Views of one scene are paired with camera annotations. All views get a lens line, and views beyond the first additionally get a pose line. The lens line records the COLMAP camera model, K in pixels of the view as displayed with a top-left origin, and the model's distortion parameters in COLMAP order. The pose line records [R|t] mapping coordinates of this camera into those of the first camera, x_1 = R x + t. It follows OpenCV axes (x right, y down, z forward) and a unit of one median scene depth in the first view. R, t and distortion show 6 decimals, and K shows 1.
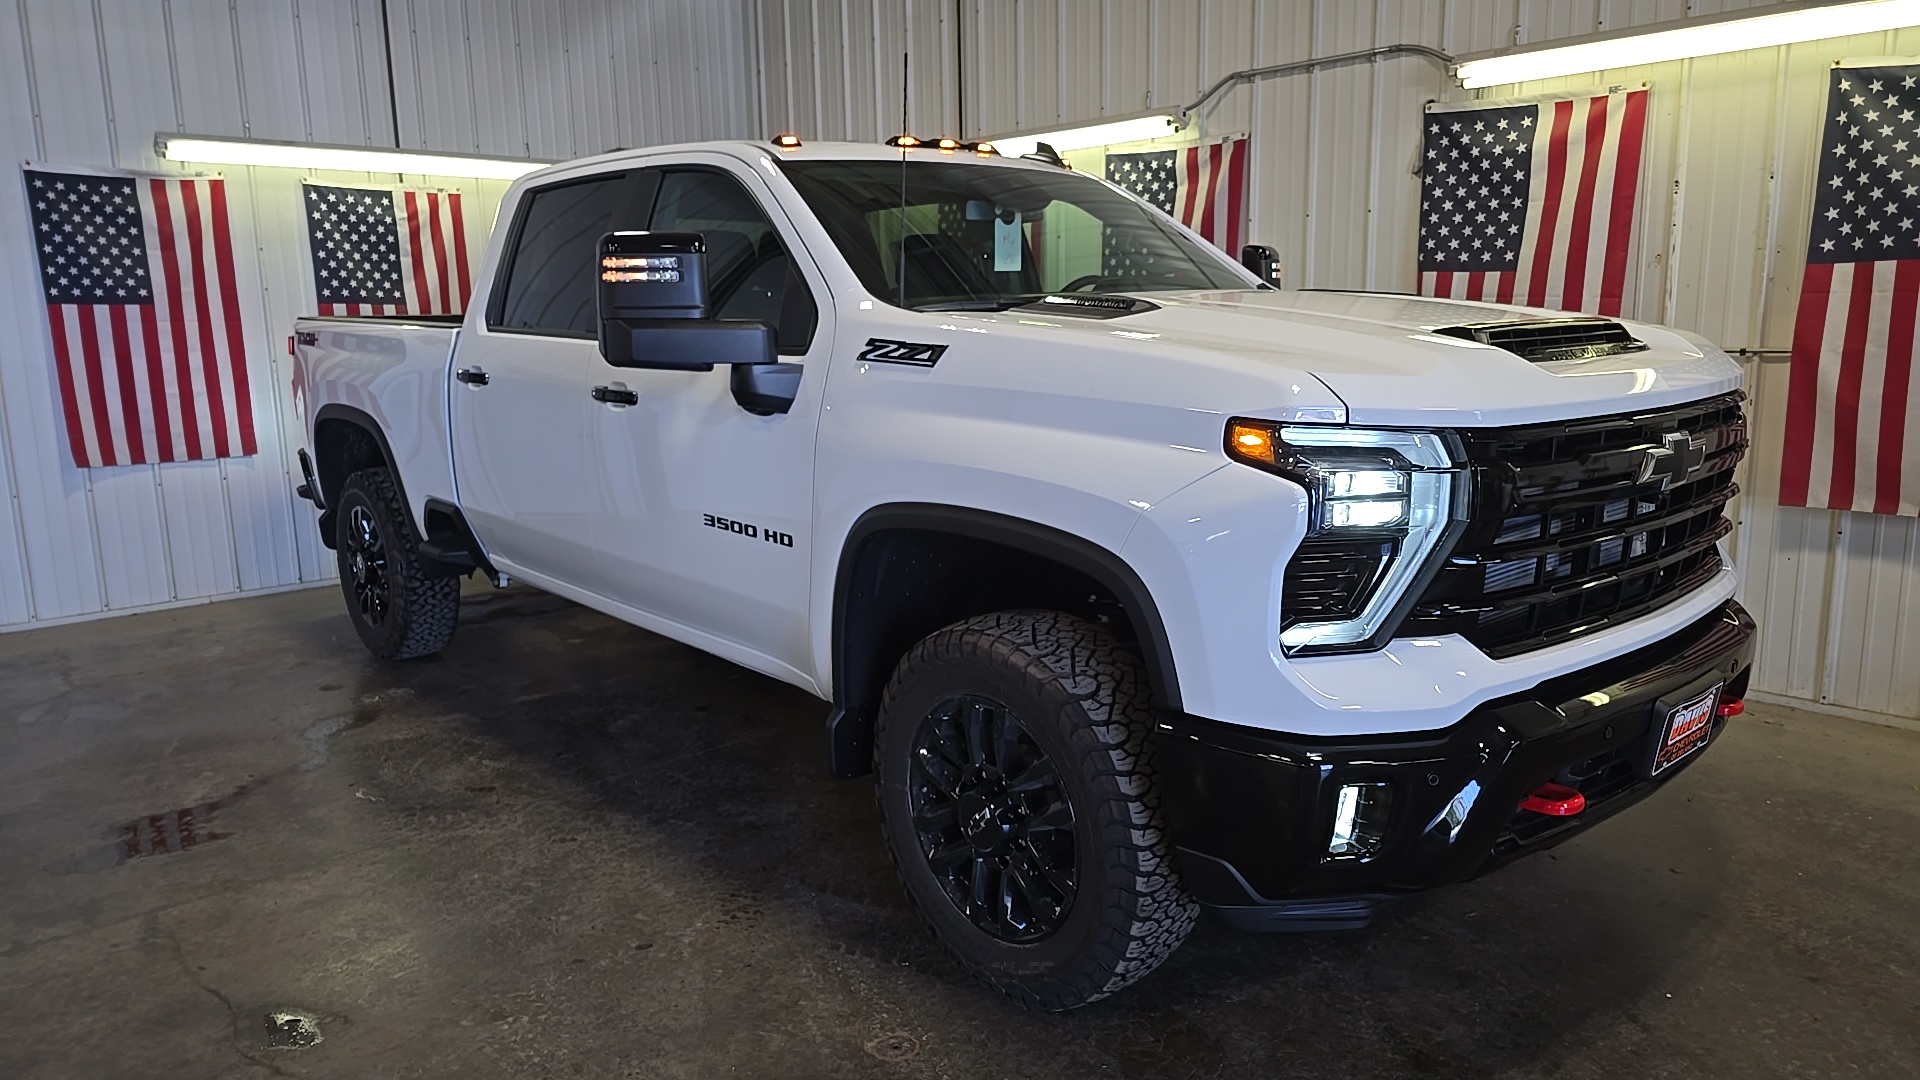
lens RADIAL K [[1296.7, 0, 960.0], [0, 1296.7, 540.0], [0, 0, 1]] dist [0.052461, -0.035022]
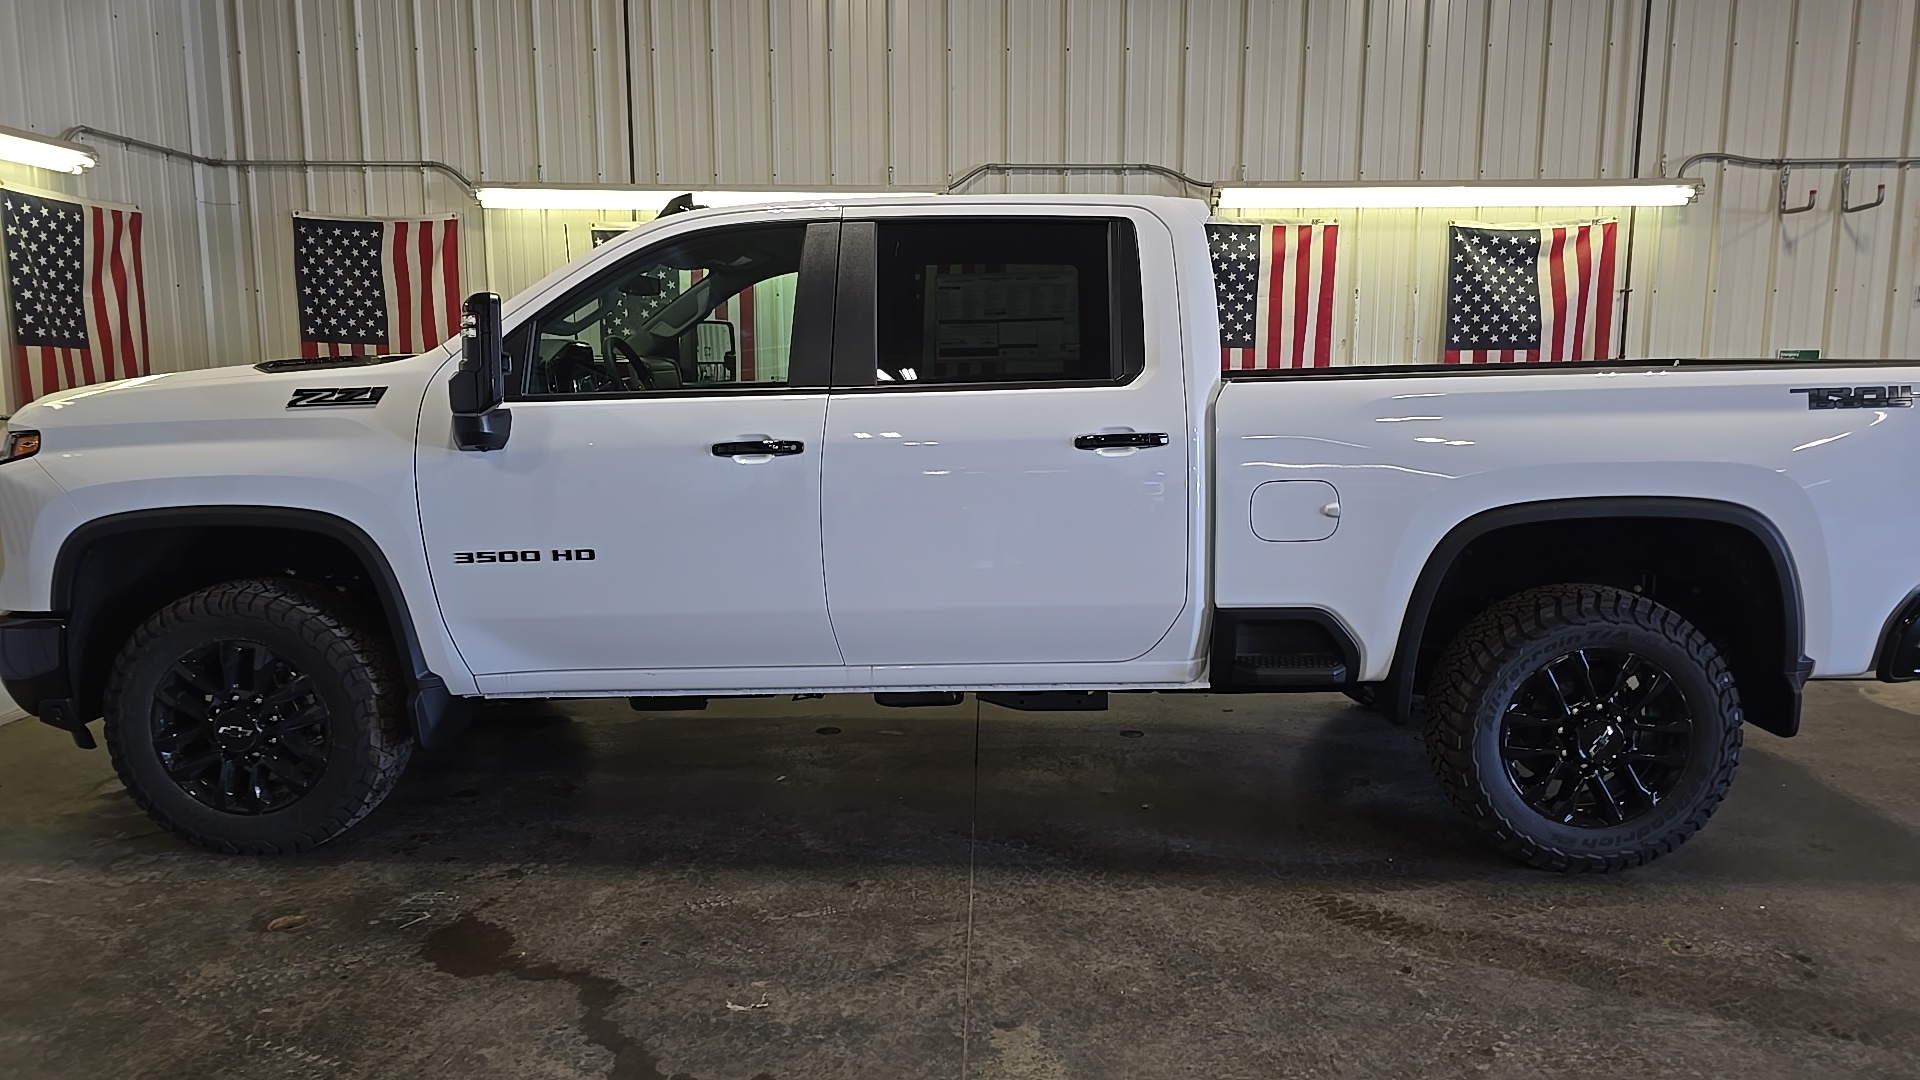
lens RADIAL K [[1280.4, 0, 982.7], [0, 1280.4, 543.0], [0, 0, 1]] dist [0.074628, -0.063603]
pose [[0.693789, -0.077954, 0.715947, -0.741666], [0.112555, 0.993645, -0.000880, -0.039319], [-0.711328, 0.081194, 0.698154, 0.308190]]
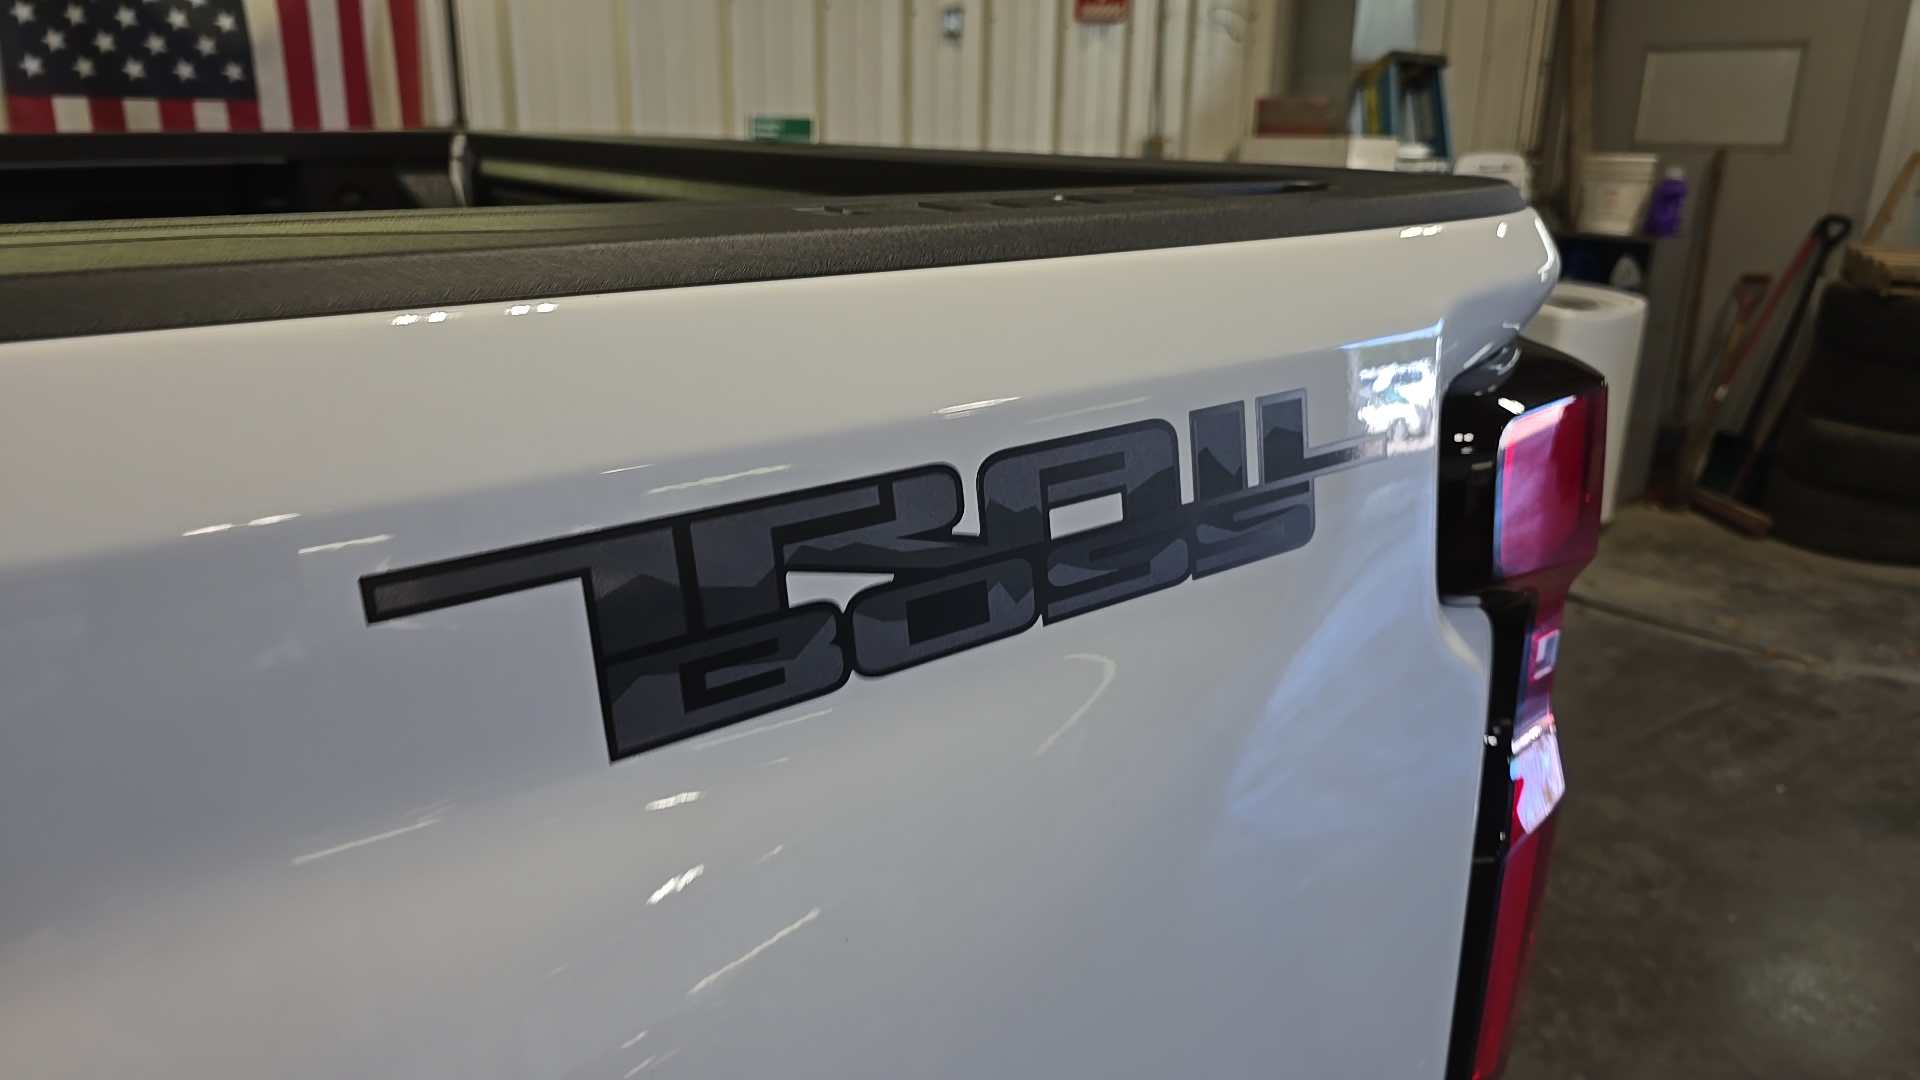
lens RADIAL K [[1308.7, 0, 960.0], [0, 1308.7, 540.0], [0, 0, 1]] dist [0.003778, 0.004243]
pose [[0.096103, -0.270978, 0.957776, 0.044112], [0.157649, 0.954228, 0.254156, -0.086476], [-0.982808, 0.126567, 0.134423, 0.454706]]
